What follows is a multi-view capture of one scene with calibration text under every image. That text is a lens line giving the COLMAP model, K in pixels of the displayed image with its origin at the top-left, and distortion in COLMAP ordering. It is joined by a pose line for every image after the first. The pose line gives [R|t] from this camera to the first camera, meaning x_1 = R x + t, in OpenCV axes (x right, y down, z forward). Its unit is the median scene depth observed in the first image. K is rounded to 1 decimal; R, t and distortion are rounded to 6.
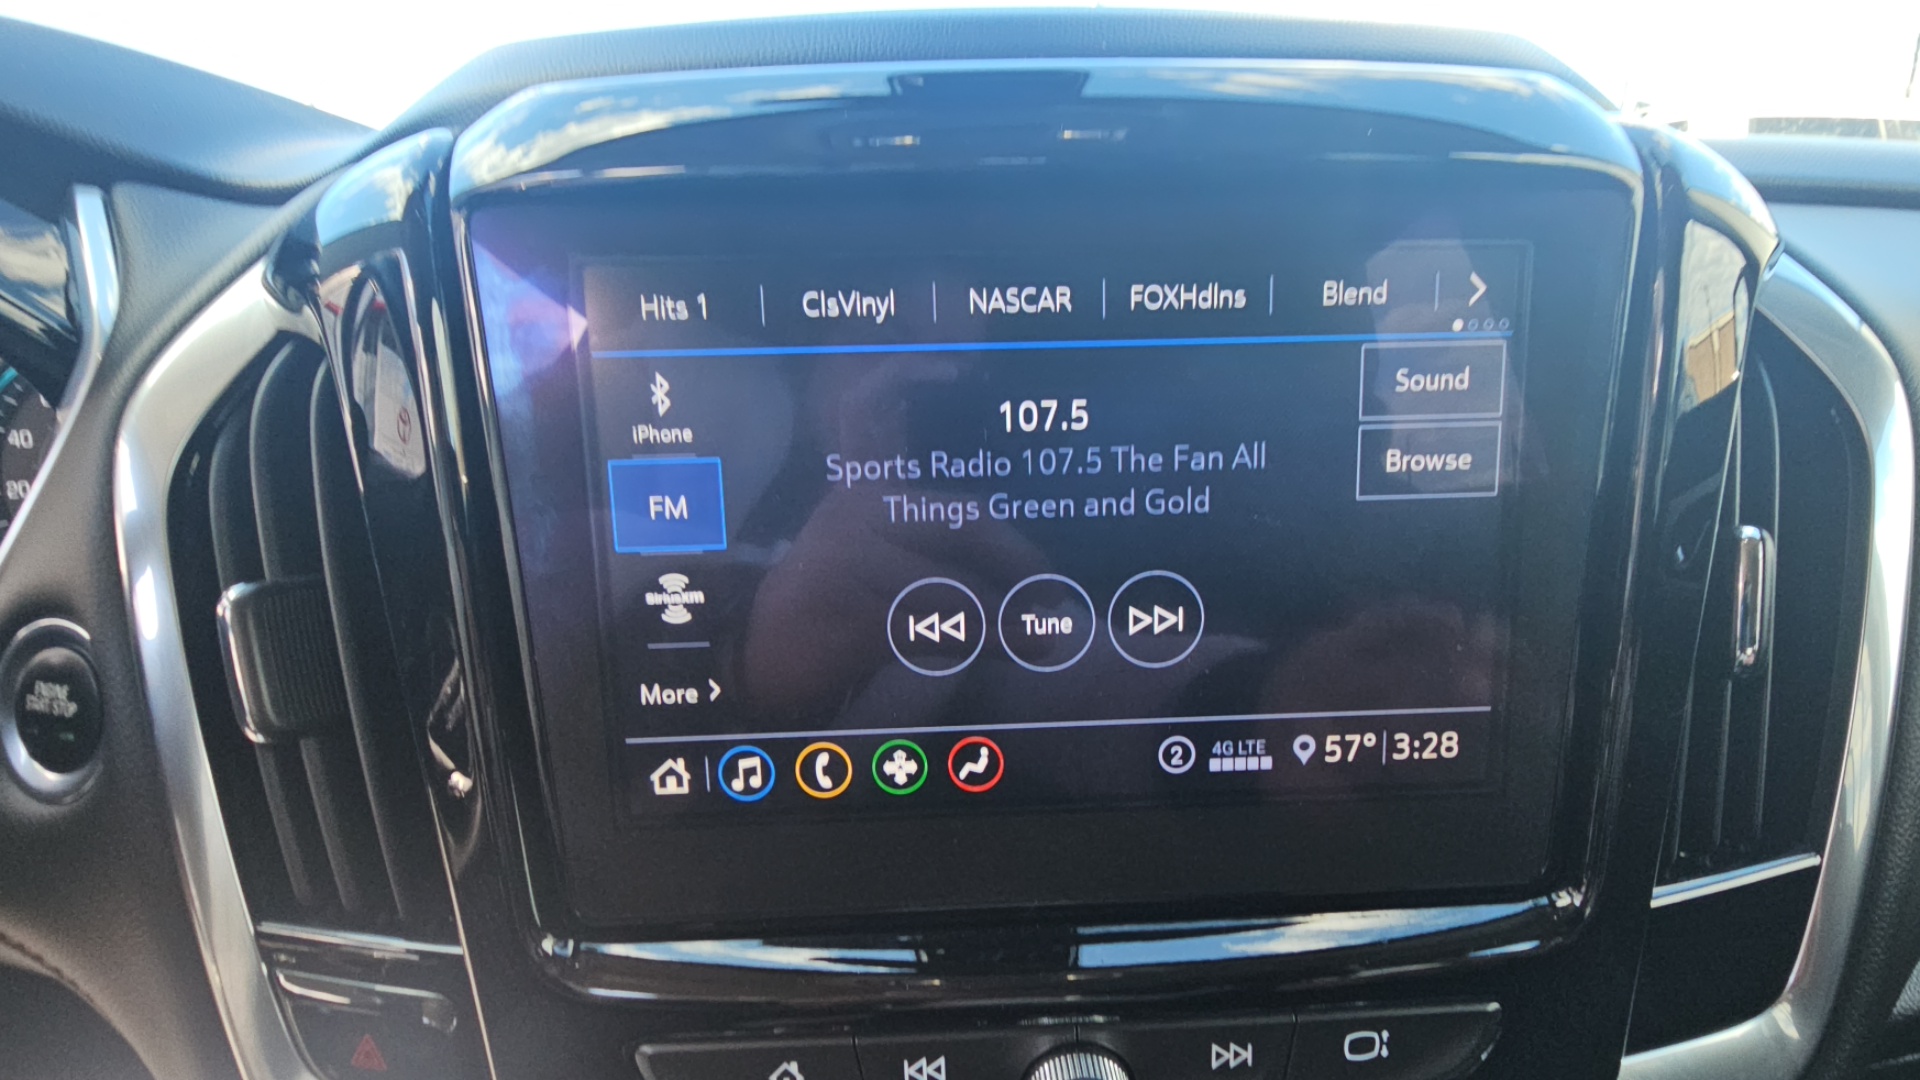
lens RADIAL K [[861.9, 0, 977.4], [0, 861.9, 542.0], [0, 0, 1]] dist [0.010712, -0.008032]
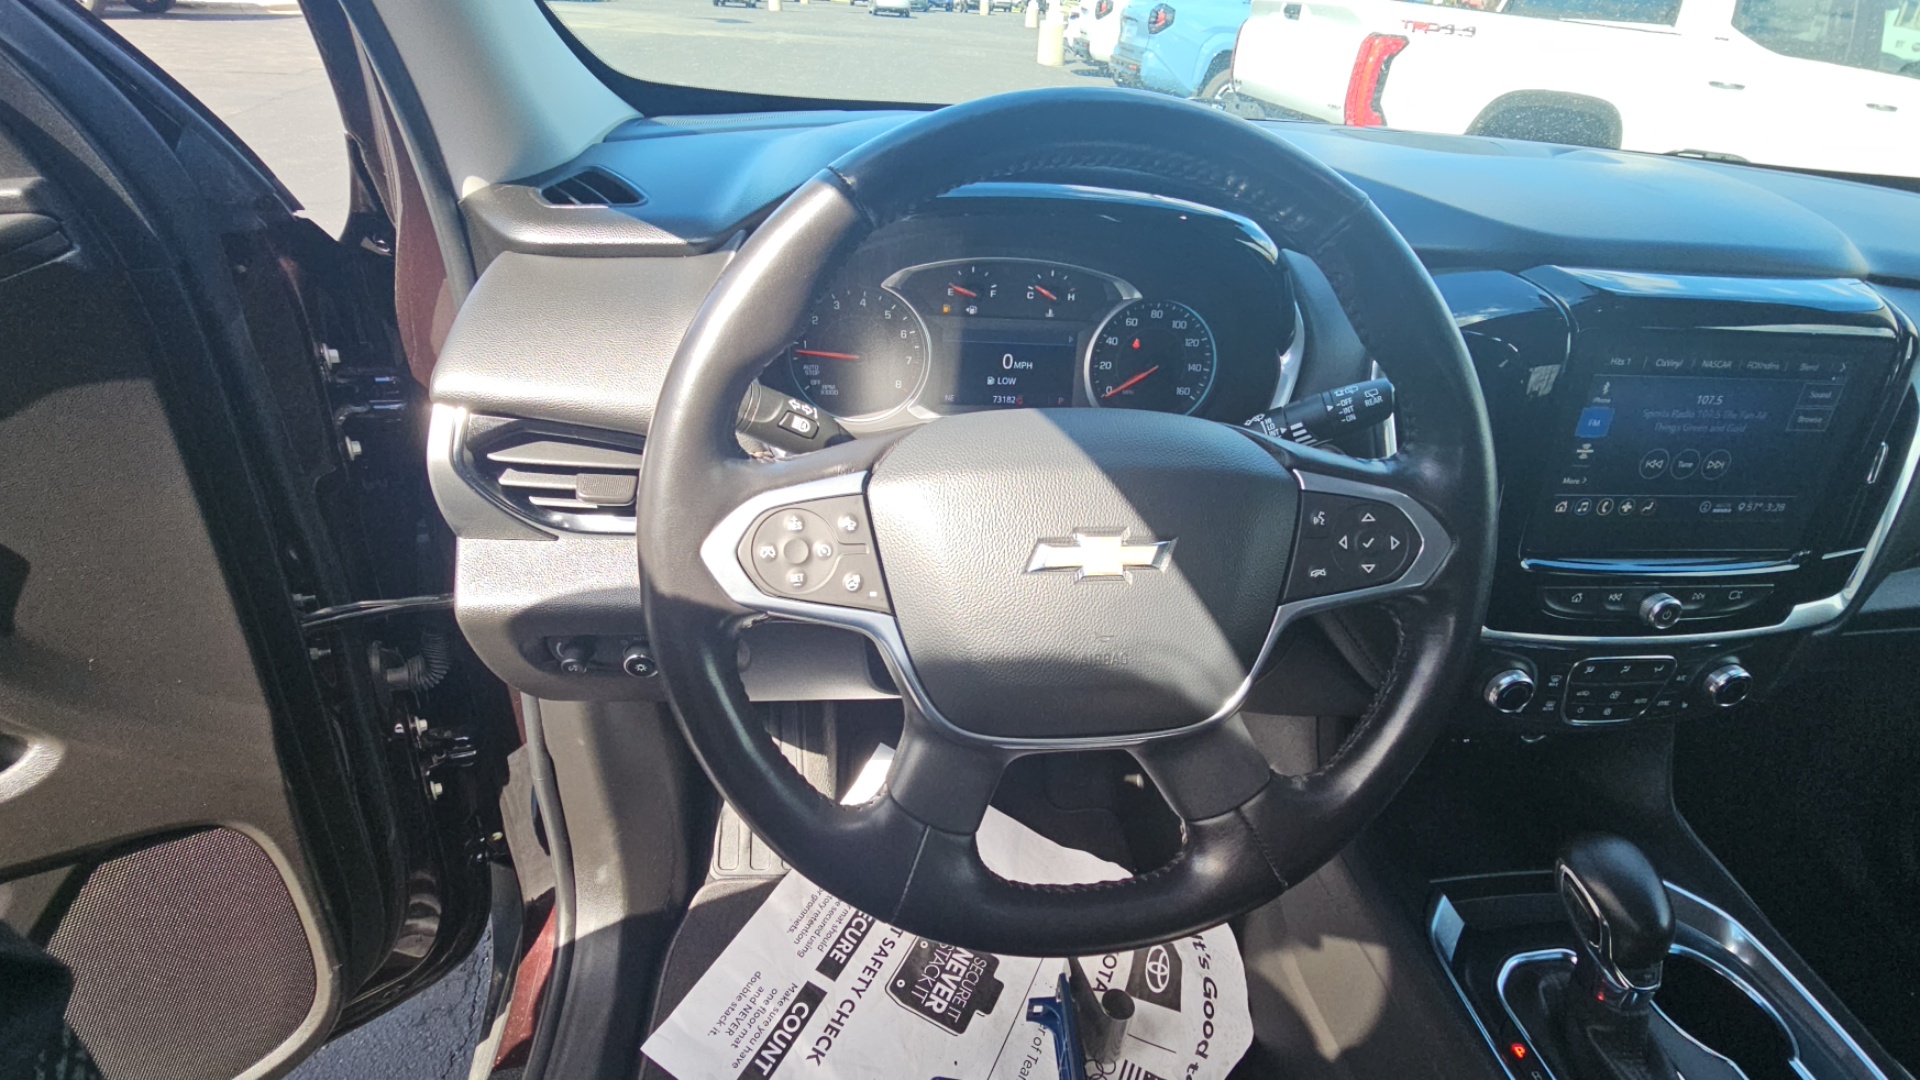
lens RADIAL K [[857.9, 0, 977.8], [0, 857.9, 541.2], [0, 0, 1]] dist [0.003752, -0.000284]
pose [[0.993428, 0.036958, 0.108327, -2.799252], [-0.062461, 0.968138, 0.242504, -0.232454], [-0.095913, -0.247677, 0.964084, -1.840574]]
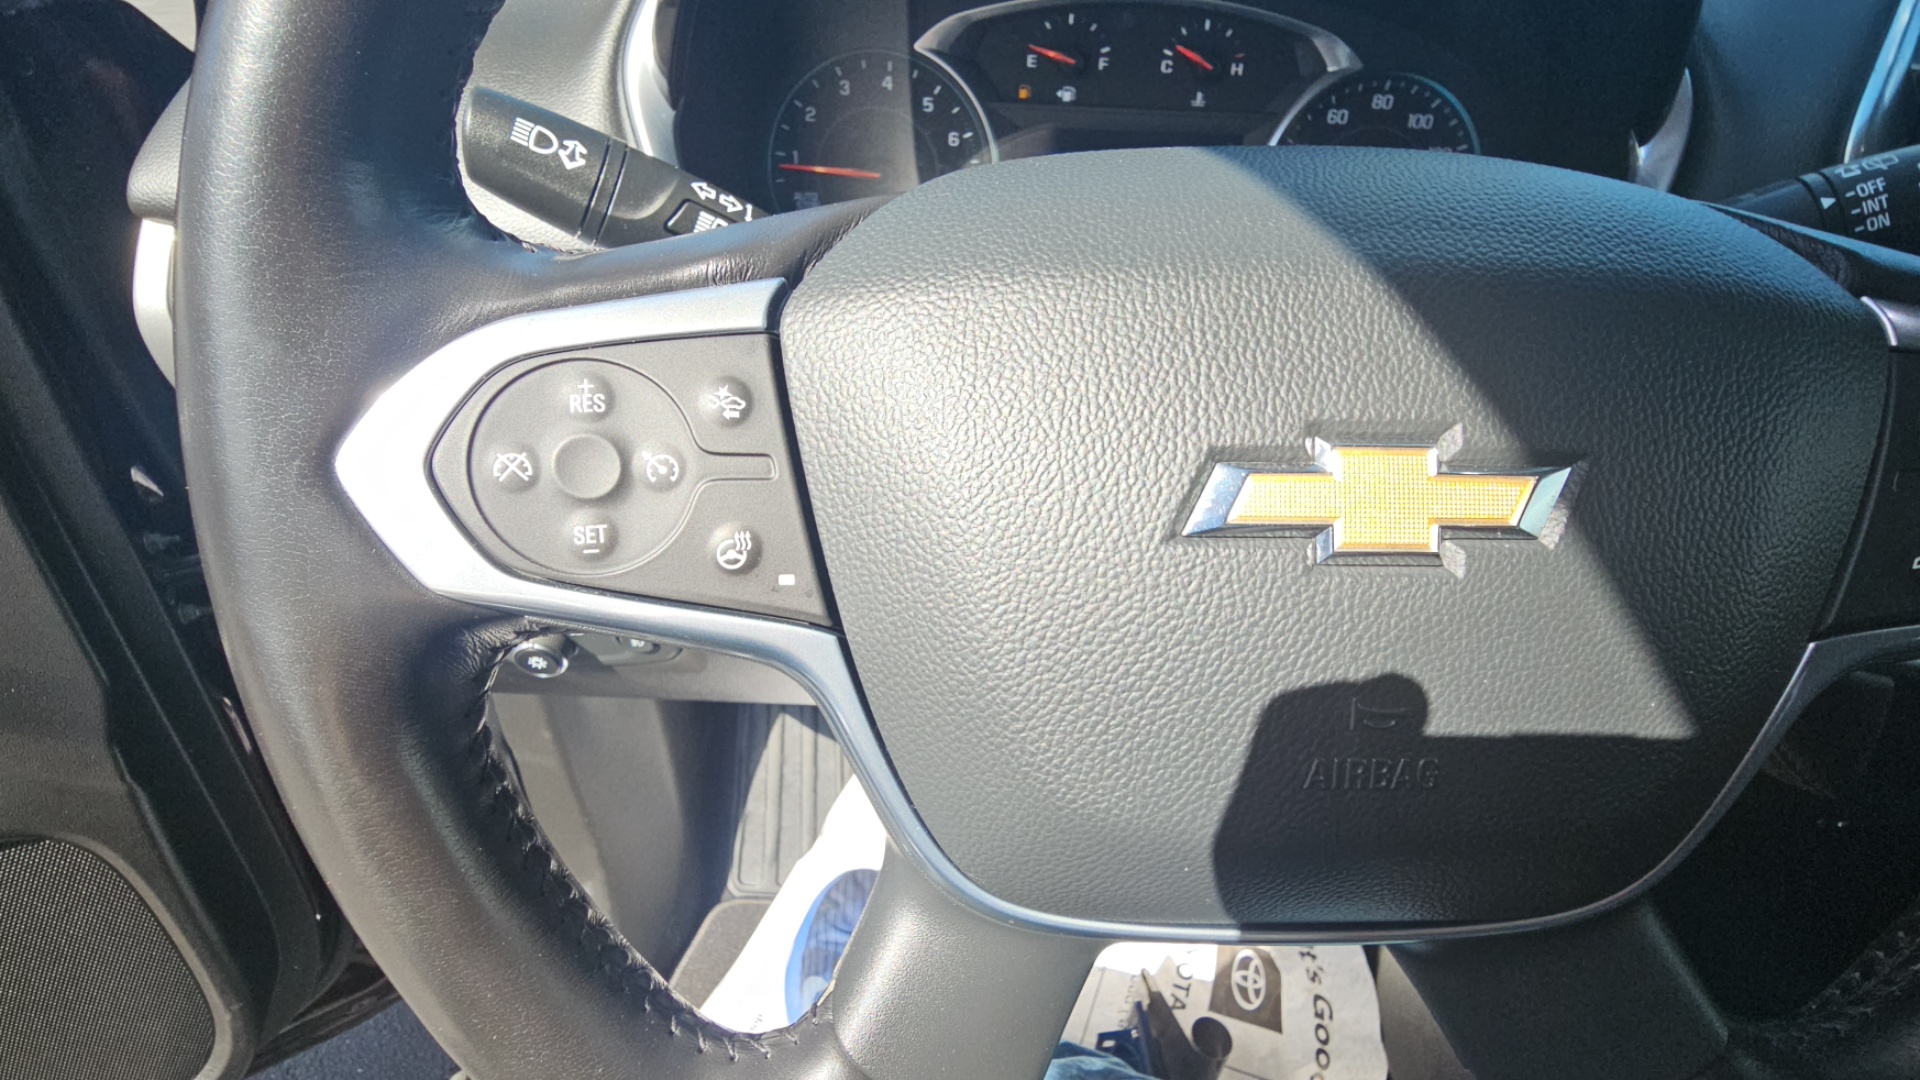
lens RADIAL K [[863.0, 0, 980.2], [0, 863.0, 540.2], [0, 0, 1]] dist [0.011628, -0.008547]
pose [[0.998049, 0.062385, 0.002536, -2.633307], [-0.060316, 0.952870, 0.297321, 0.116331], [0.016131, -0.296894, 0.954774, -0.620239]]
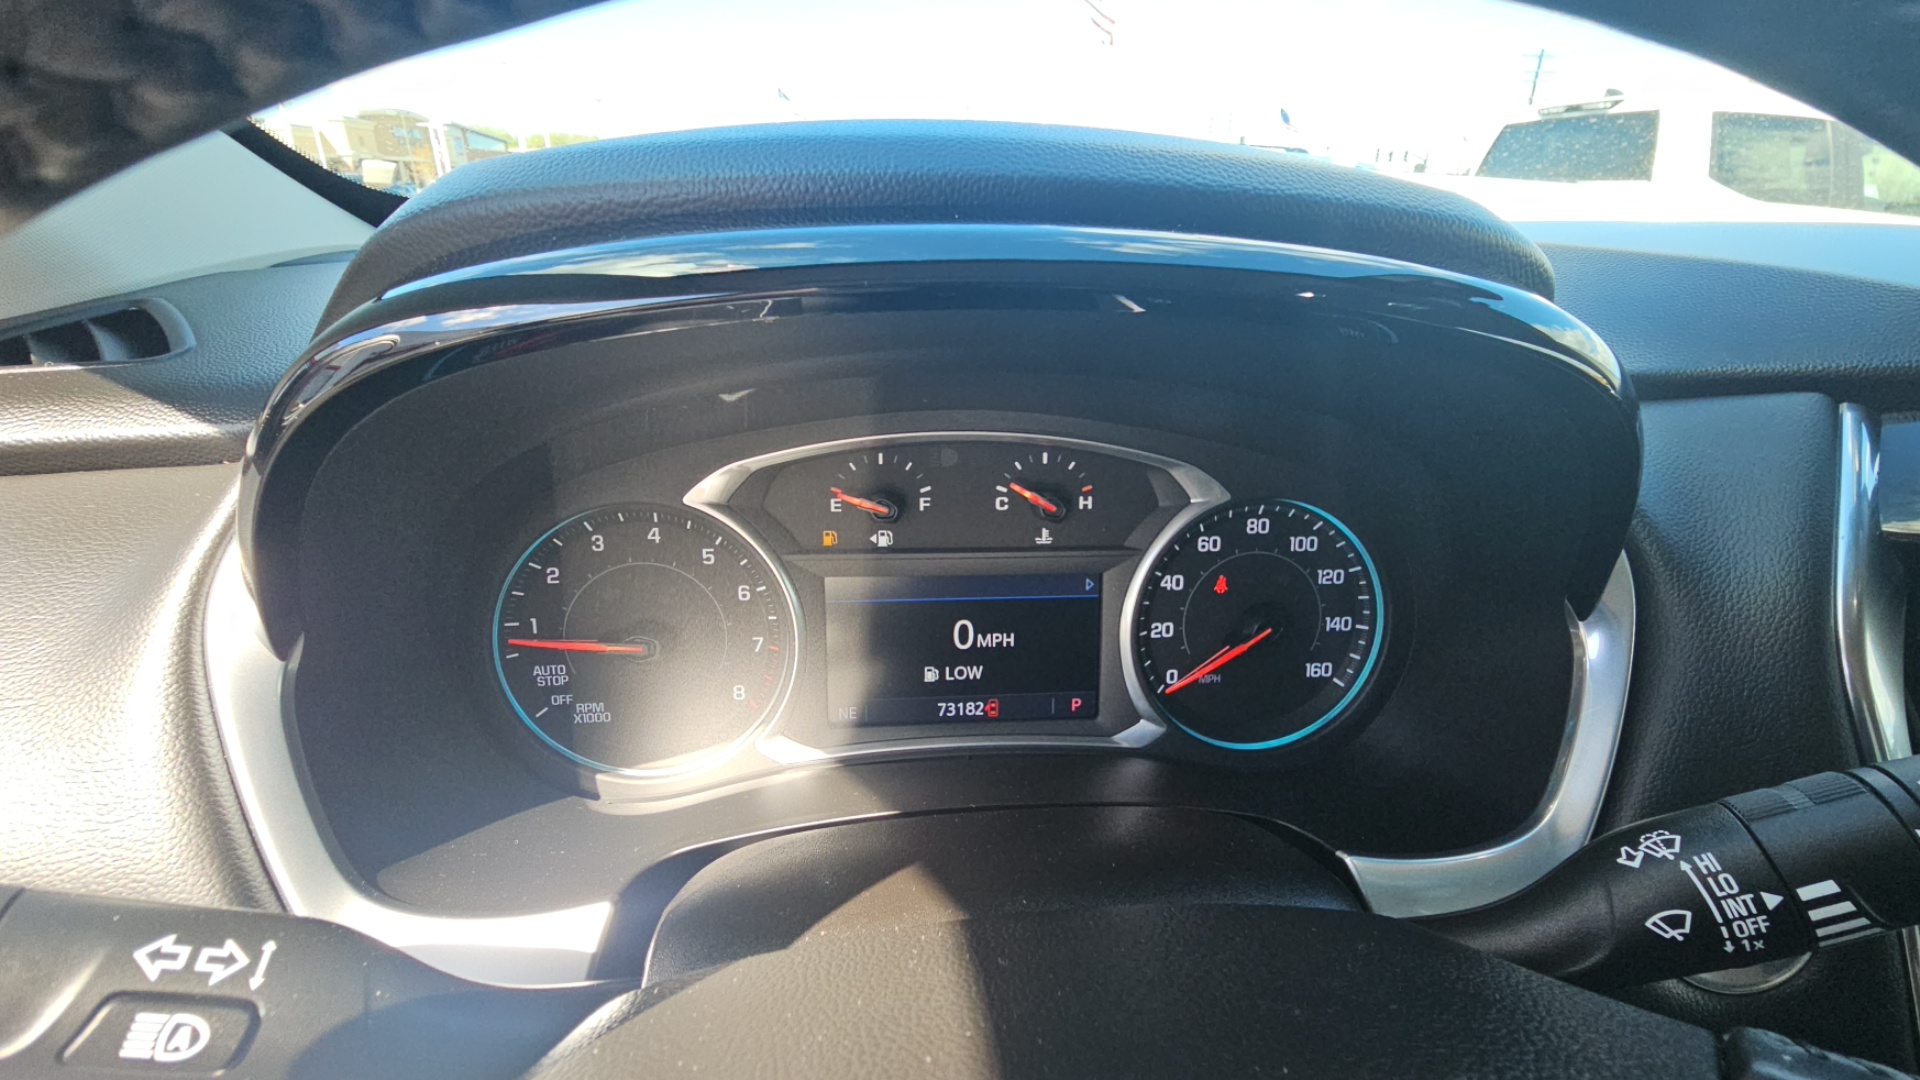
lens RADIAL K [[854.3, 0, 976.4], [0, 854.3, 543.5], [0, 0, 1]] dist [0.000014, -0.000941]
pose [[0.995804, 0.012420, 0.090663, -2.458641], [-0.017389, 0.998377, 0.054224, -0.375507], [-0.089842, -0.055573, 0.994404, 0.010415]]
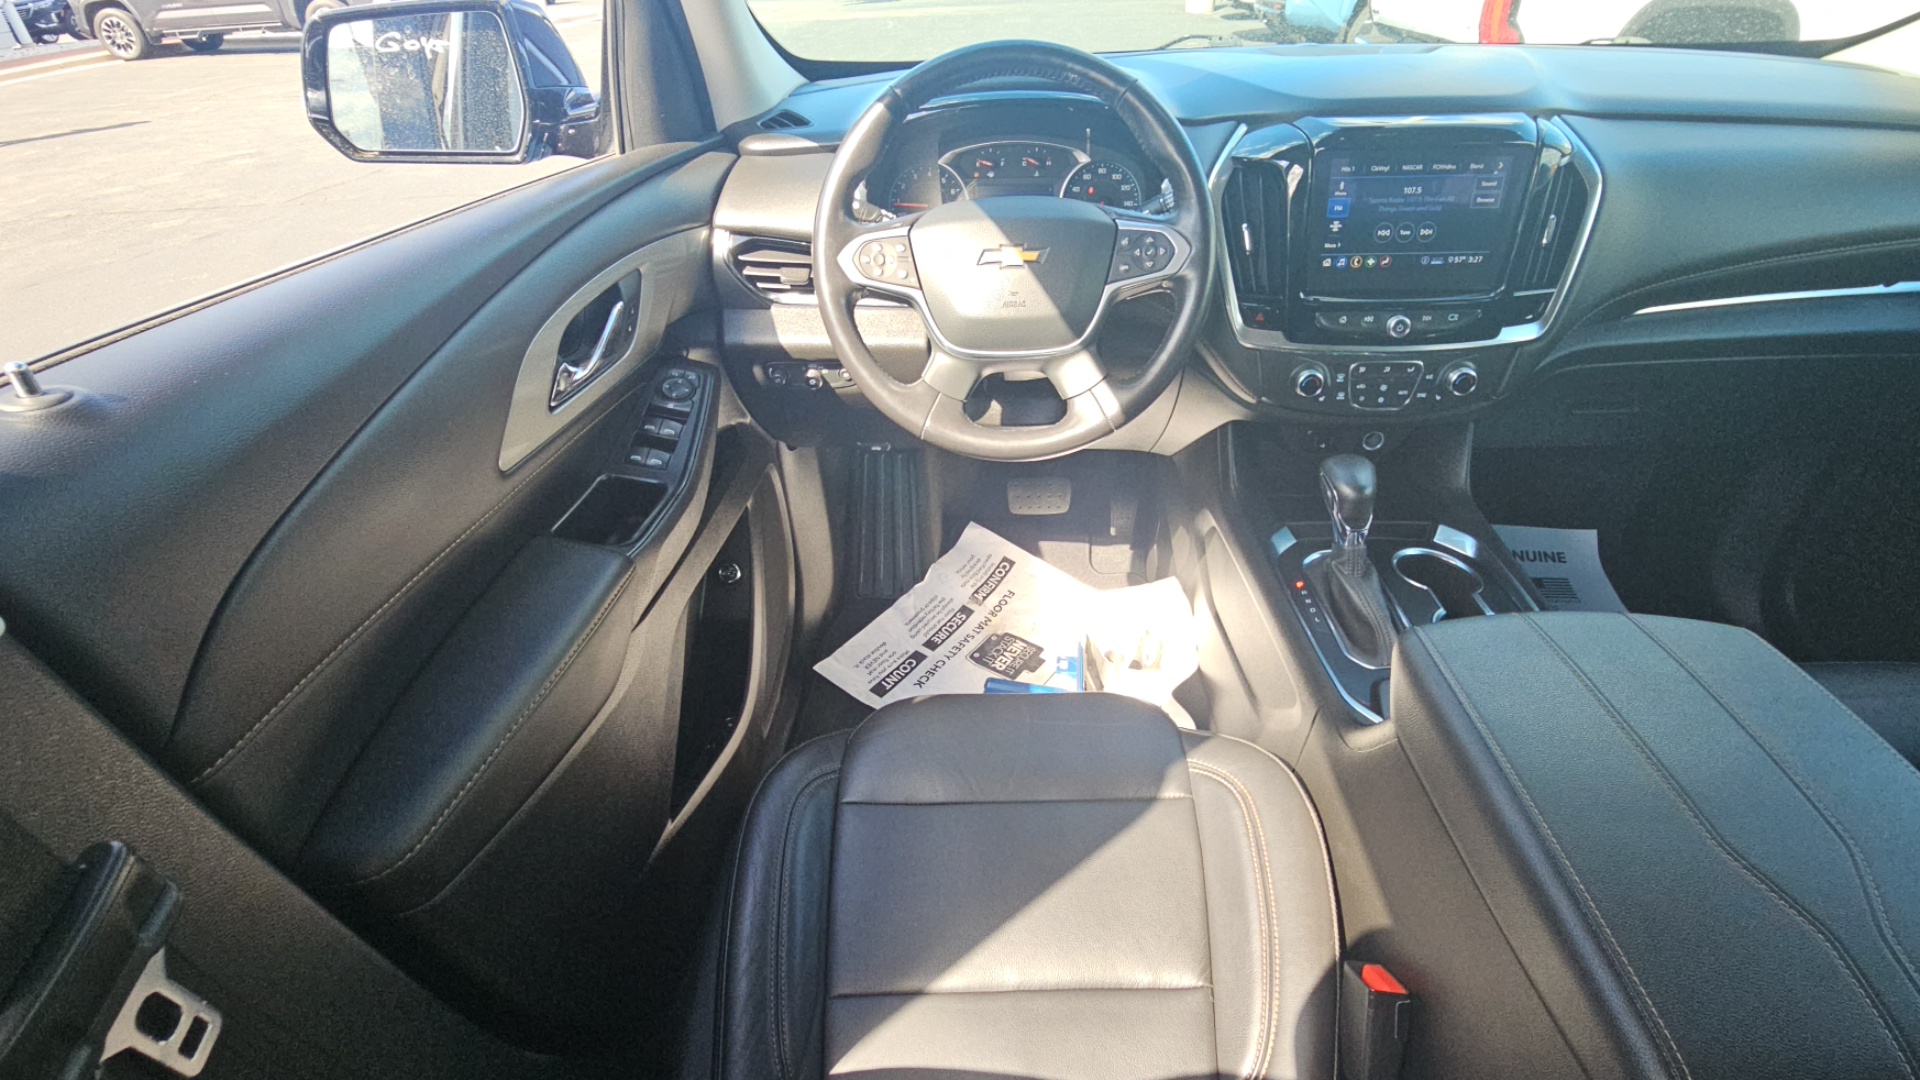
lens RADIAL K [[853.1, 0, 982.1], [0, 853.1, 547.4], [0, 0, 1]] dist [0.005385, -0.003771]
pose [[0.997431, 0.035578, -0.062174, -2.093964], [-0.016170, 0.957366, 0.288424, 0.470409], [0.069784, -0.286677, 0.955482, -4.700015]]
